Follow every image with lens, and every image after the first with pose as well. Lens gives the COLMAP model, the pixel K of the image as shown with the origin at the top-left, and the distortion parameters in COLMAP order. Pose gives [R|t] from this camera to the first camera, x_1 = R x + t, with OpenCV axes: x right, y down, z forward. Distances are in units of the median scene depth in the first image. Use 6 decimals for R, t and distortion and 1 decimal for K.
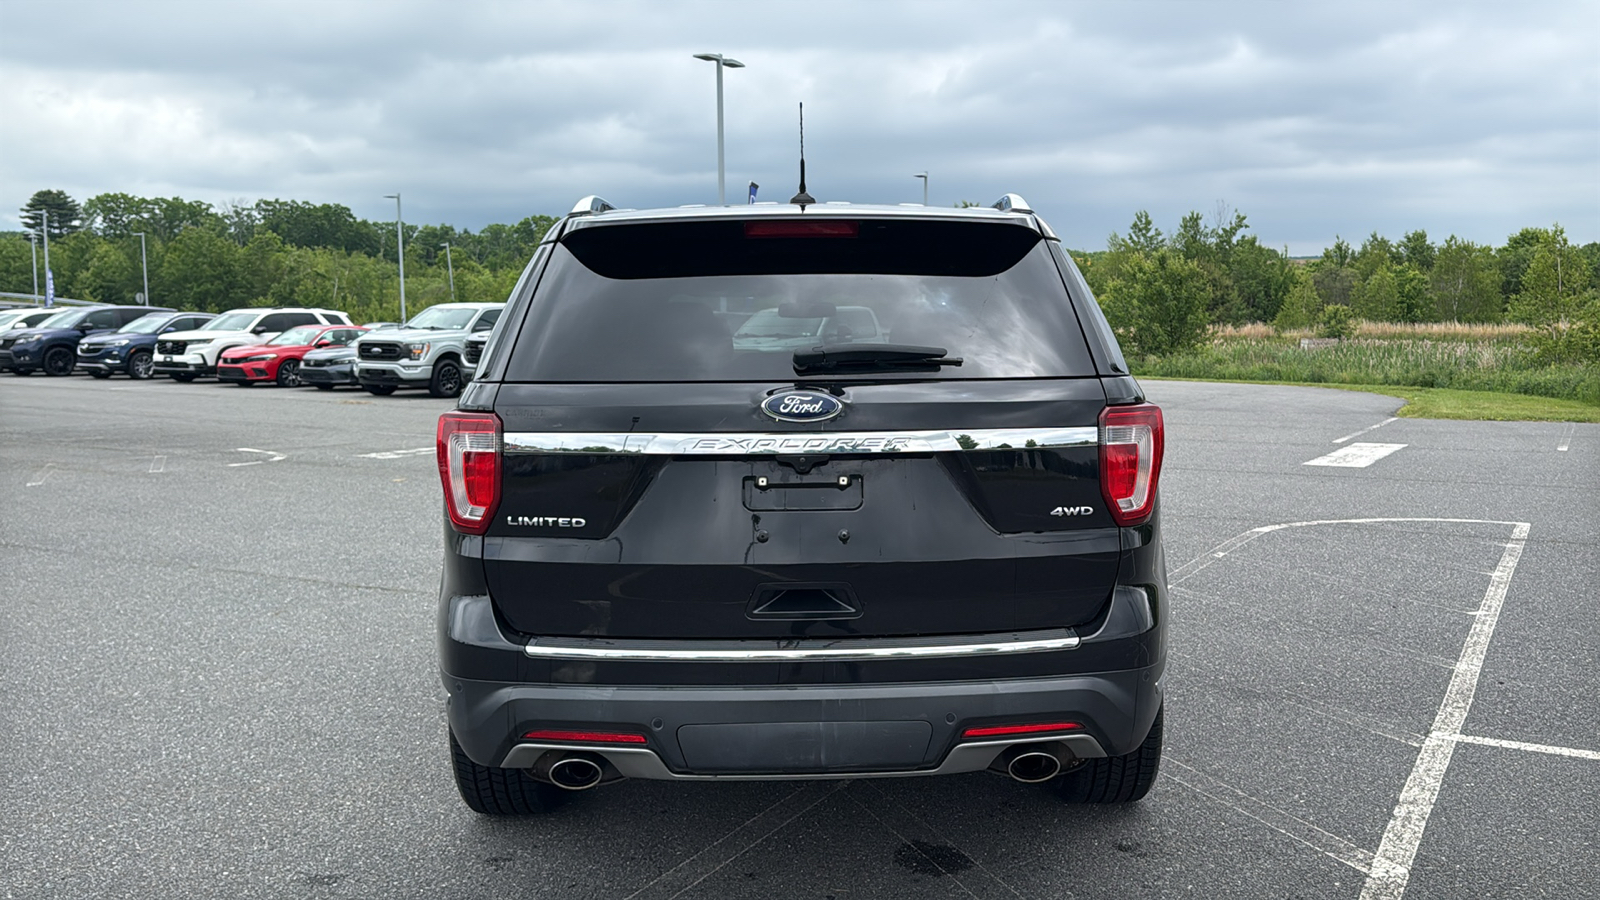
lens RADIAL K [[1362.7, 0, 837.2], [0, 1362.7, 442.8], [0, 0, 1]] dist [0.145137, -0.247183]
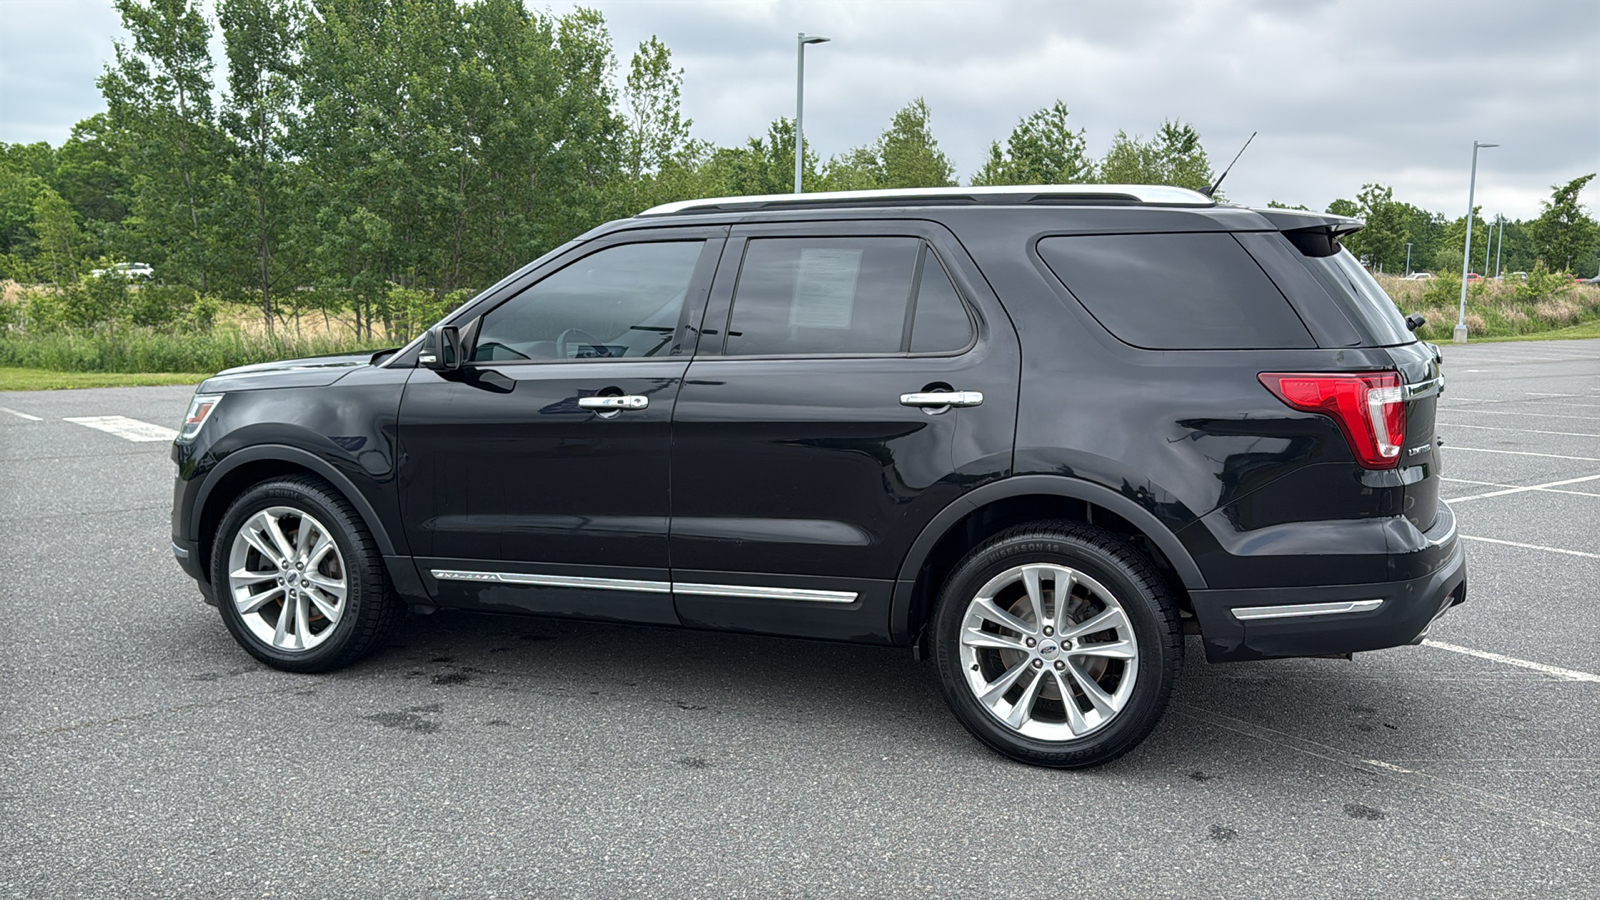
lens RADIAL K [[1362.7, 0, 835.1], [0, 1362.7, 446.2], [0, 0, 1]] dist [0.145137, -0.247183]
pose [[0.366159, -0.097116, 0.925471, -1.127583], [0.070521, 0.994575, 0.076466, -0.060161], [-0.927876, 0.037267, 0.371021, 0.697381]]
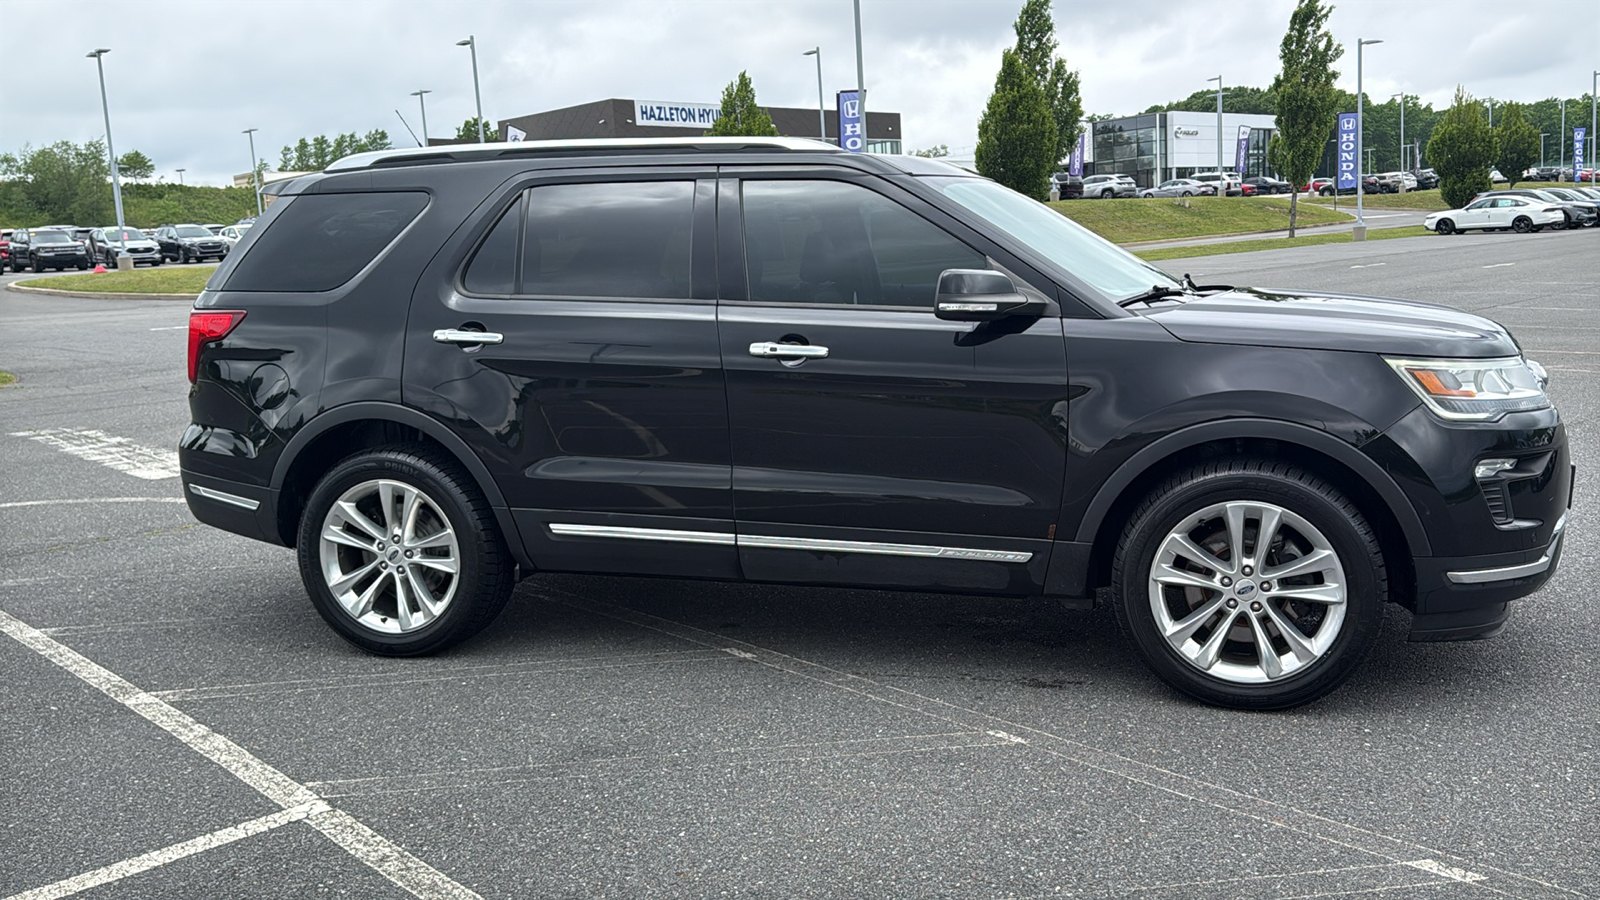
lens RADIAL K [[1362.7, 0, 839.0], [0, 1362.7, 435.6], [0, 0, 1]] dist [0.145137, -0.247183]
pose [[-0.289884, 0.149768, -0.945271, 1.088025], [-0.049453, 0.984017, 0.171072, -0.138094], [0.955783, 0.096338, -0.277845, 1.538659]]
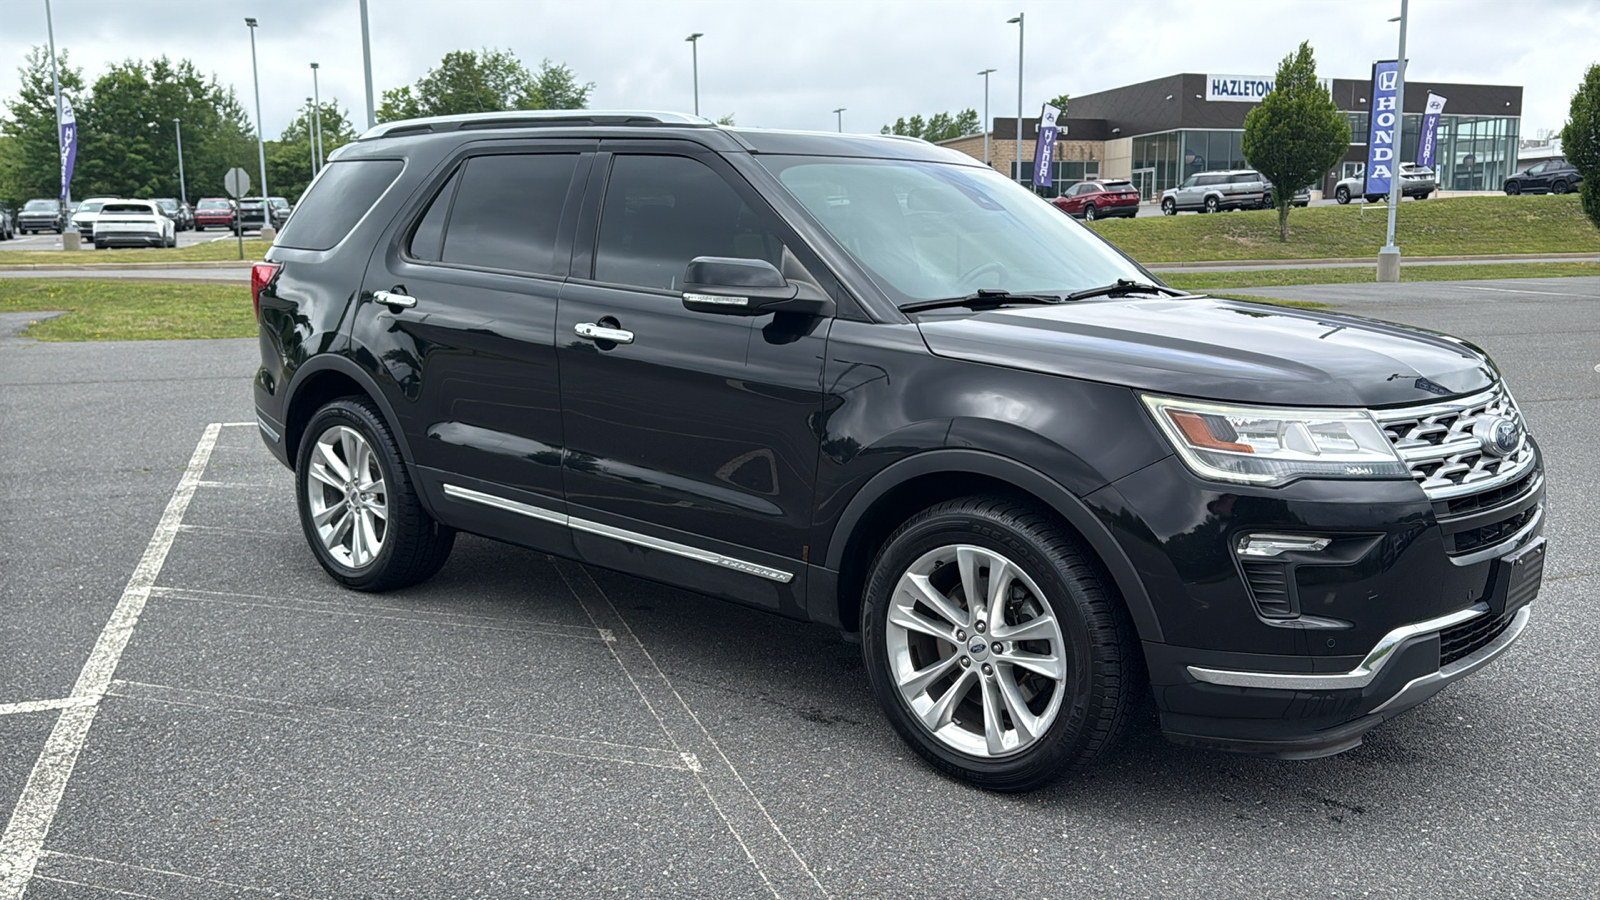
lens RADIAL K [[1362.7, 0, 823.2], [0, 1362.7, 485.1], [0, 0, 1]] dist [0.145137, -0.247183]
pose [[-0.660769, 0.138253, -0.737747, 0.788982], [-0.069706, 0.967340, 0.243711, -0.168661], [0.747346, 0.212462, -0.629550, 1.951286]]
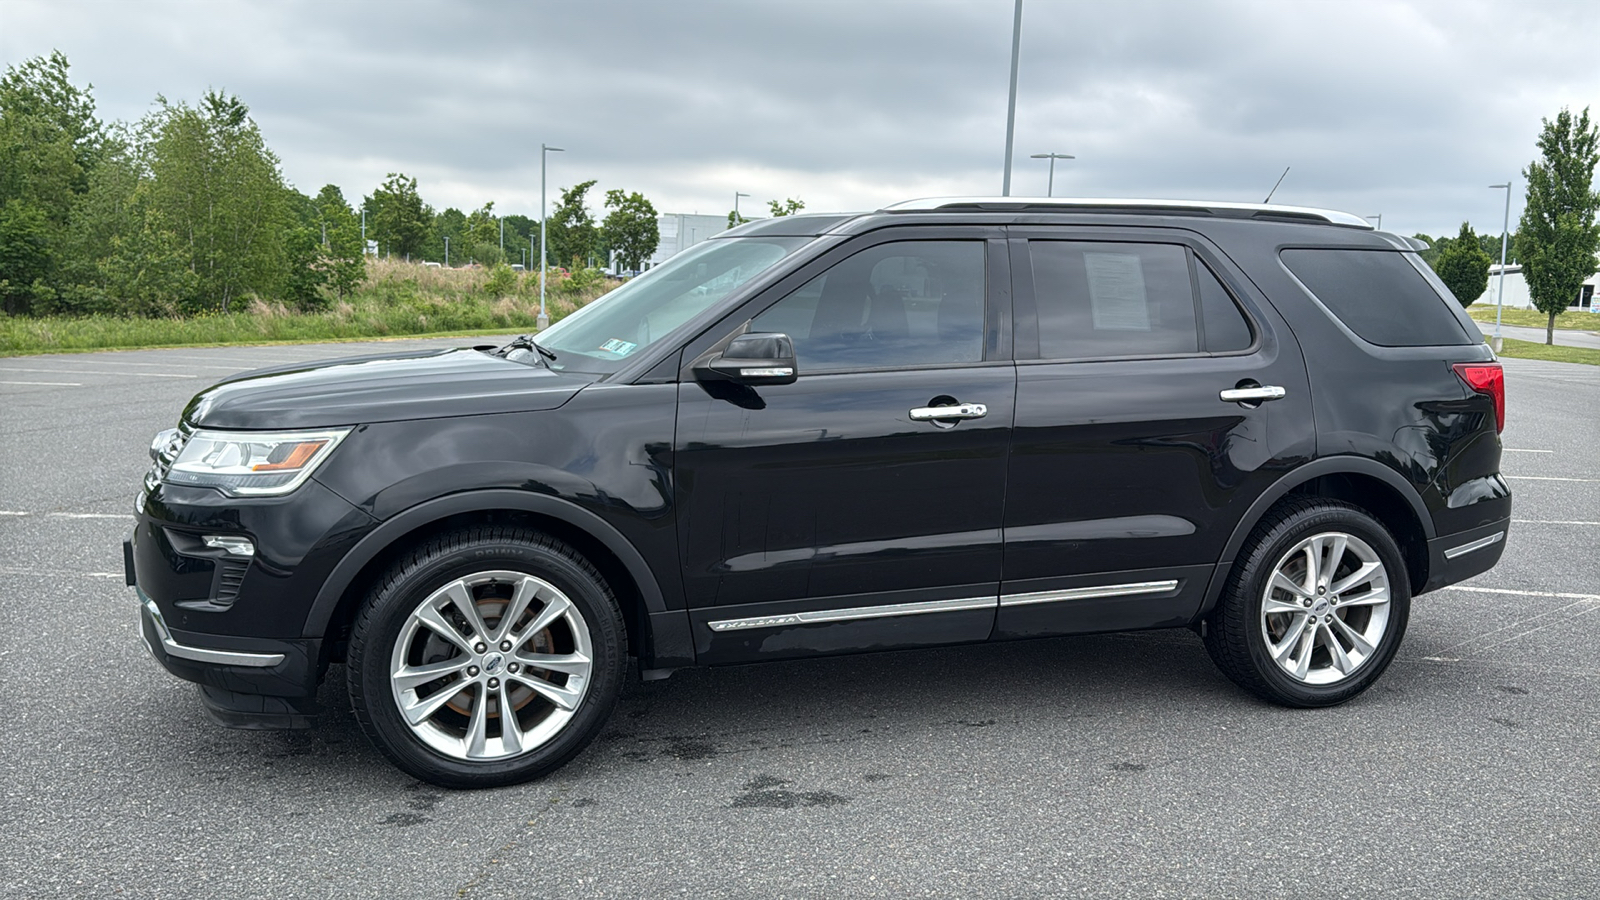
lens RADIAL K [[1362.7, 0, 843.0], [0, 1362.7, 451.4], [0, 0, 1]] dist [0.145137, -0.247183]
pose [[-0.329336, -0.111301, 0.937630, -1.111710], [0.058543, 0.988711, 0.137927, -0.134709], [-0.942396, 0.100316, -0.319102, 1.604001]]
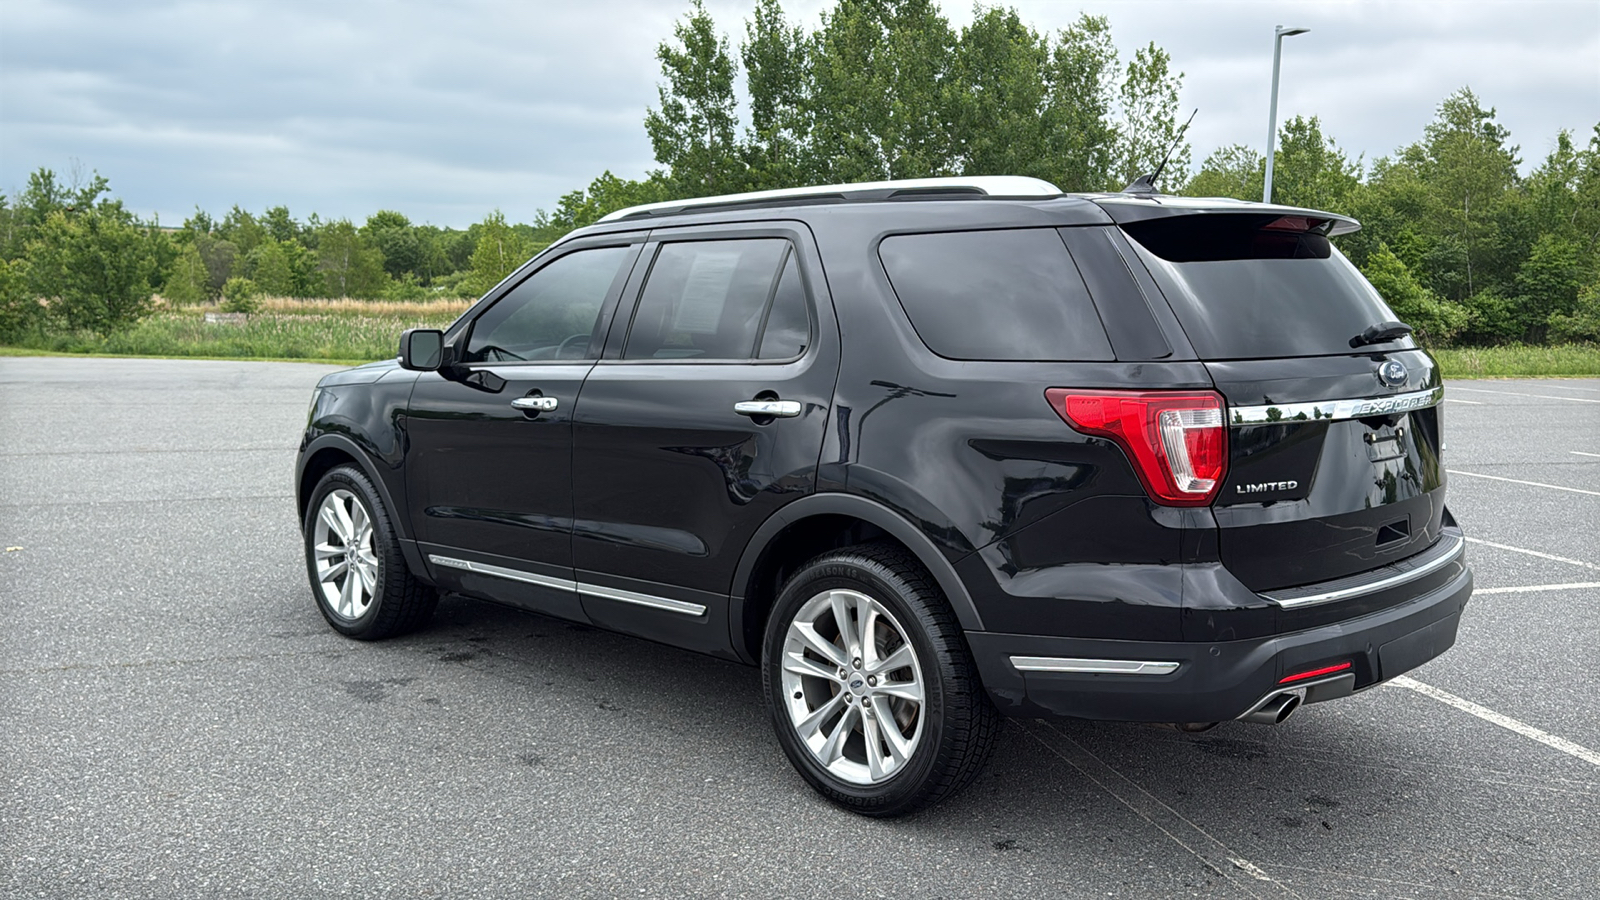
lens RADIAL K [[1362.7, 0, 826.5], [0, 1362.7, 451.7], [0, 0, 1]] dist [0.145137, -0.247183]
pose [[0.699488, -0.069080, 0.711297, -0.838096], [0.051646, 0.997601, 0.046097, -0.026418], [-0.712775, 0.004491, 0.701378, 0.326979]]
